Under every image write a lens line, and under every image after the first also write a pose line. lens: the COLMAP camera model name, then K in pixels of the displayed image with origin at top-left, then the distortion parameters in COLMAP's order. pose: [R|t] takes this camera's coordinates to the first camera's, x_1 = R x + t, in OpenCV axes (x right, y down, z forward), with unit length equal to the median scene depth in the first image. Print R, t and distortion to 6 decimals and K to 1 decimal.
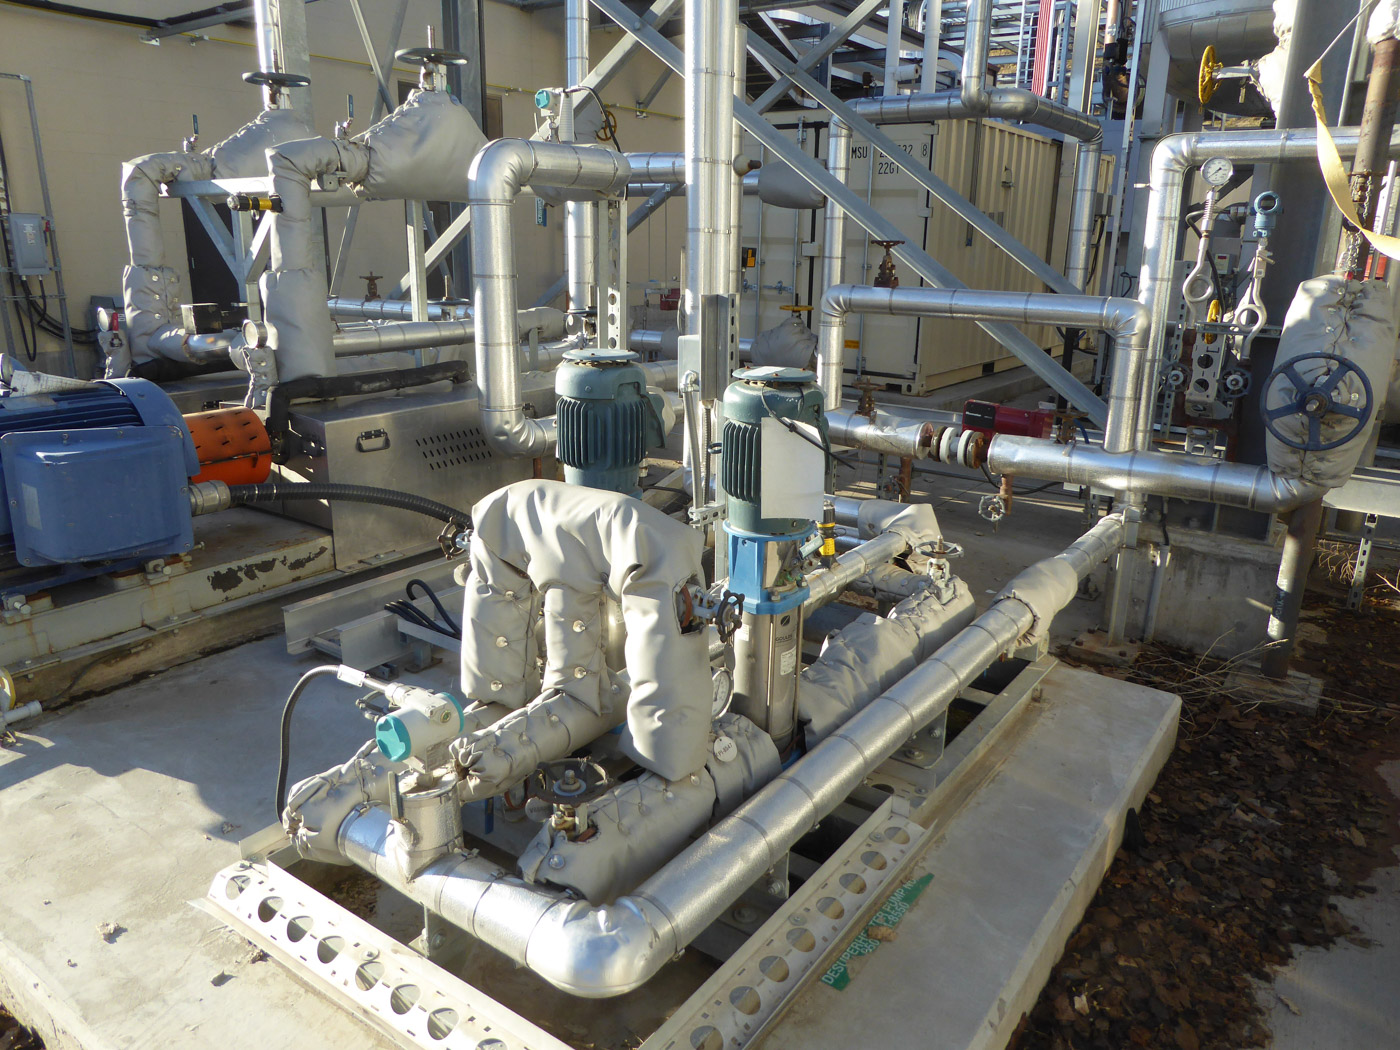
lens RADIAL K [[989.4, 0, 698.5], [0, 989.4, 533.9], [0, 0, 1]] dist [-0.072040, 0.055079]
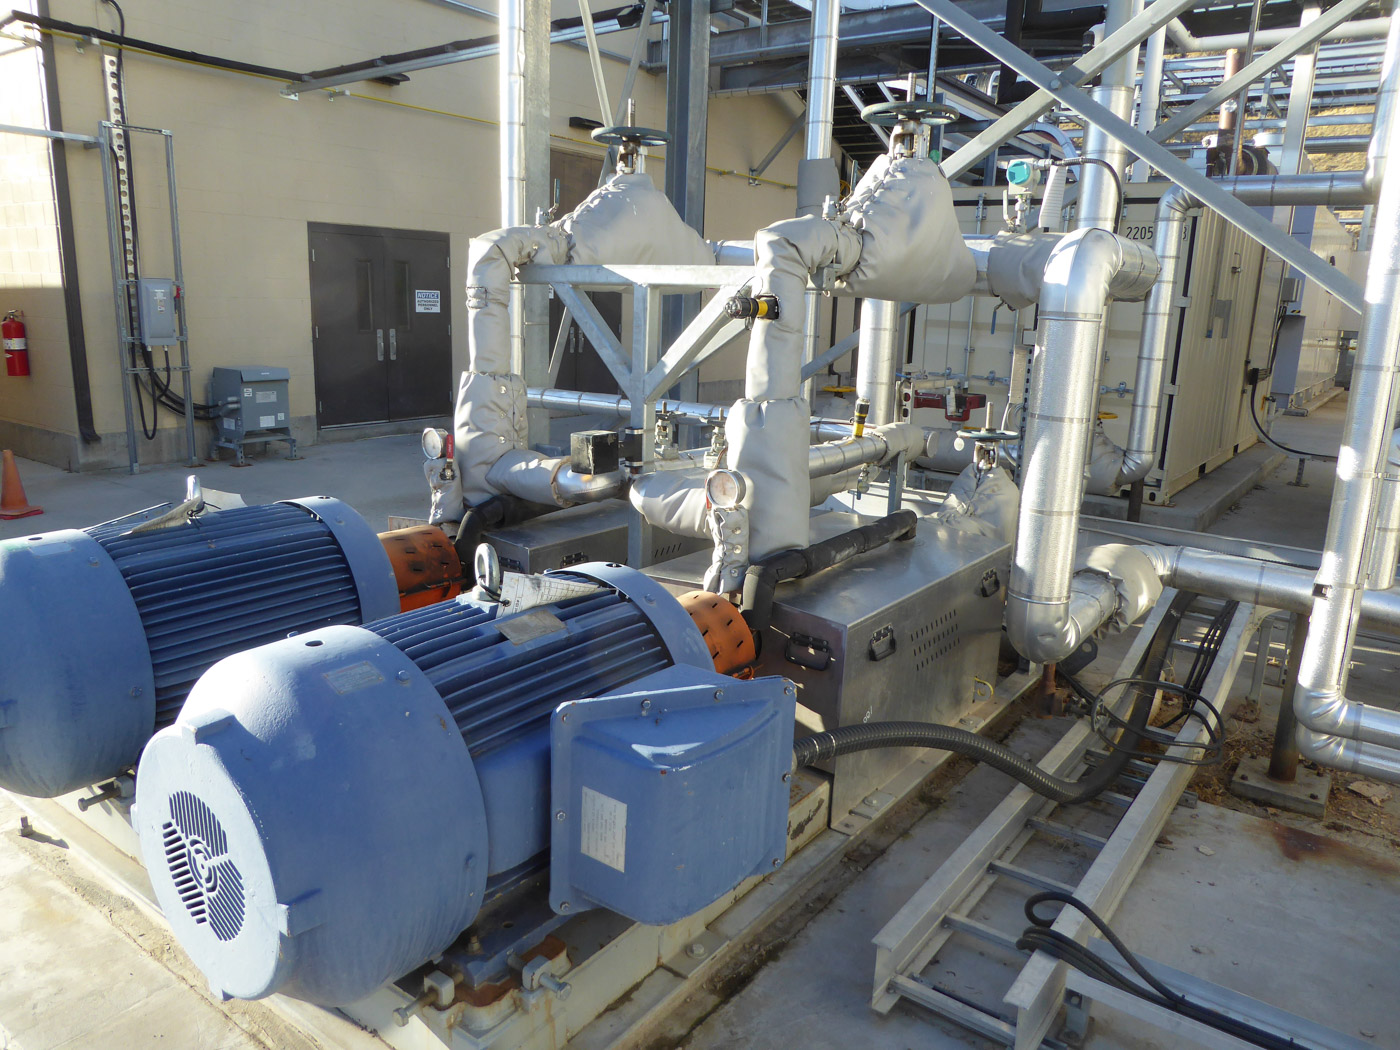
lens RADIAL K [[1001.5, 0, 700.0], [0, 1001.5, 525.0], [0, 0, 1]] dist [-0.042795, 0.002555]
pose [[0.999673, 0.022463, -0.012249, -0.404363], [-0.023292, 0.997109, -0.072328, -0.109795], [0.010589, 0.072590, 0.997306, 0.246007]]
